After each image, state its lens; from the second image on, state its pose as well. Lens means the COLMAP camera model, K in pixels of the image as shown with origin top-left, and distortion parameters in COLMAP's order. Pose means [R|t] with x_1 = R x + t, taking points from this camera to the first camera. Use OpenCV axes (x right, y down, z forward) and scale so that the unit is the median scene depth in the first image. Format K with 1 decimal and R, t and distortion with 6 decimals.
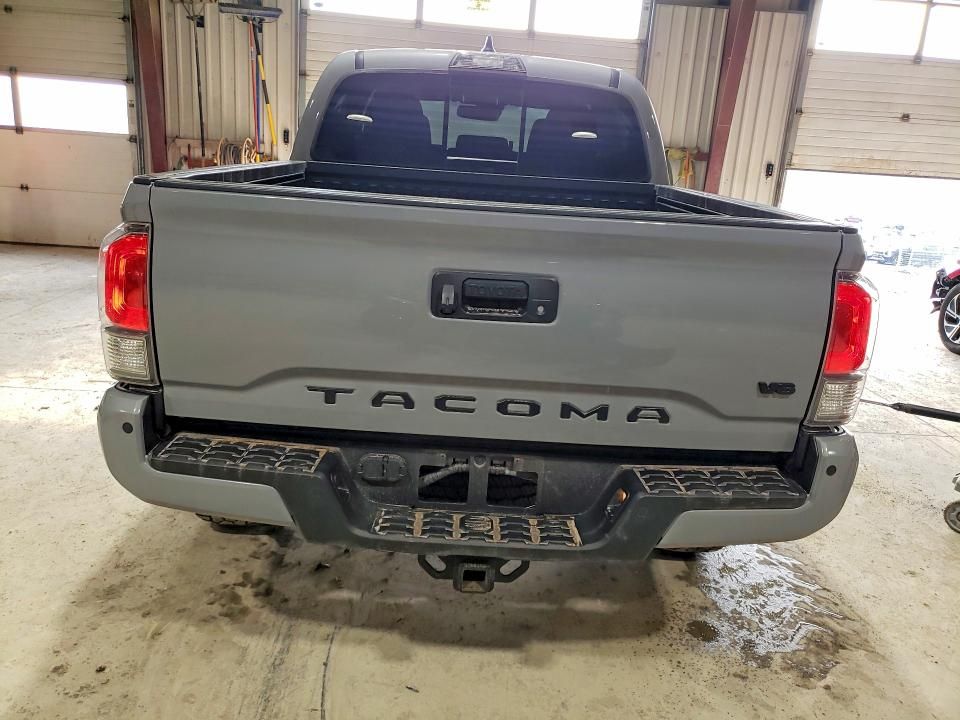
lens RADIAL K [[753.8, 0, 480.0], [0, 753.8, 360.0], [0, 0, 1]] dist [-0.004862, 0.042365]
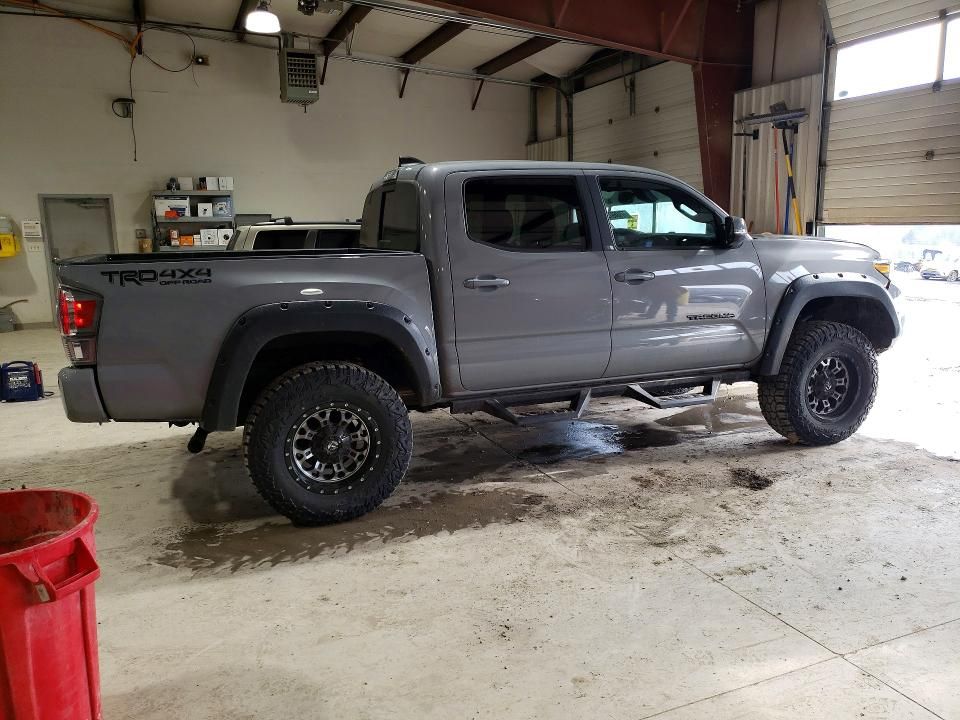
lens RADIAL K [[753.8, 0, 480.0], [0, 753.8, 360.0], [0, 0, 1]] dist [-0.004862, 0.042365]
pose [[0.354287, 0.093156, -0.930485, 1.251743], [-0.211651, 0.977193, 0.017245, -0.093062], [0.910870, 0.190828, 0.365923, 0.569729]]
